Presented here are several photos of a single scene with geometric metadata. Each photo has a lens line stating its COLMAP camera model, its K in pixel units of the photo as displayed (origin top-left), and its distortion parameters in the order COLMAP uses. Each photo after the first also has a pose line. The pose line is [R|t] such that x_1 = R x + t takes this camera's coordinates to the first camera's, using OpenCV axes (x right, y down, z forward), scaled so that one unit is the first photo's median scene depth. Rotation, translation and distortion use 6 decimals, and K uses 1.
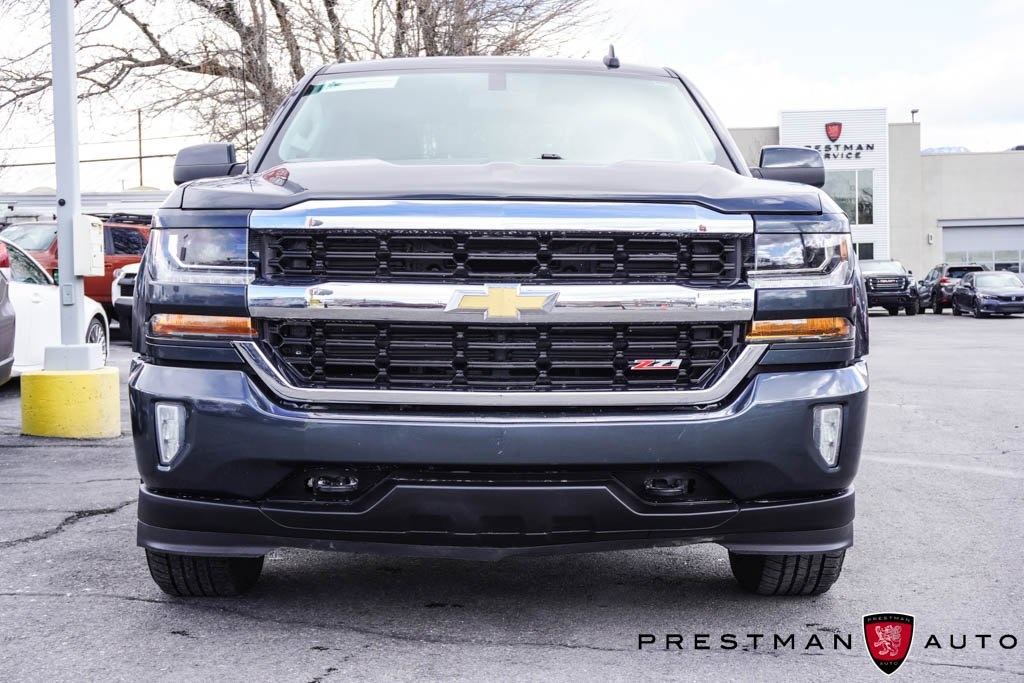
lens RADIAL K [[1525.9, 0, 512.0], [0, 1525.9, 341.5], [0, 0, 1]] dist [0.007578, 0.007088]
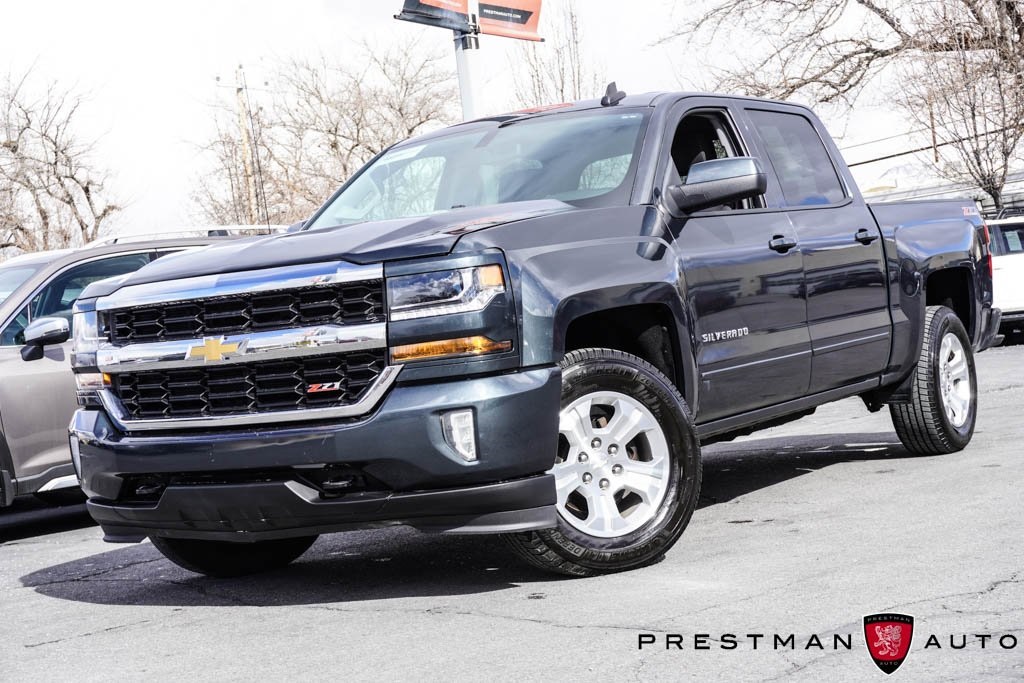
lens RADIAL K [[1695.8, 0, 512.0], [0, 1695.8, 341.5], [0, 0, 1]] dist [0.010547, 0.016536]
pose [[0.841698, -0.081247, -0.533801, 0.994850], [0.080895, 0.996431, -0.024106, 0.023874], [0.533854, -0.022892, 0.845267, -0.128836]]
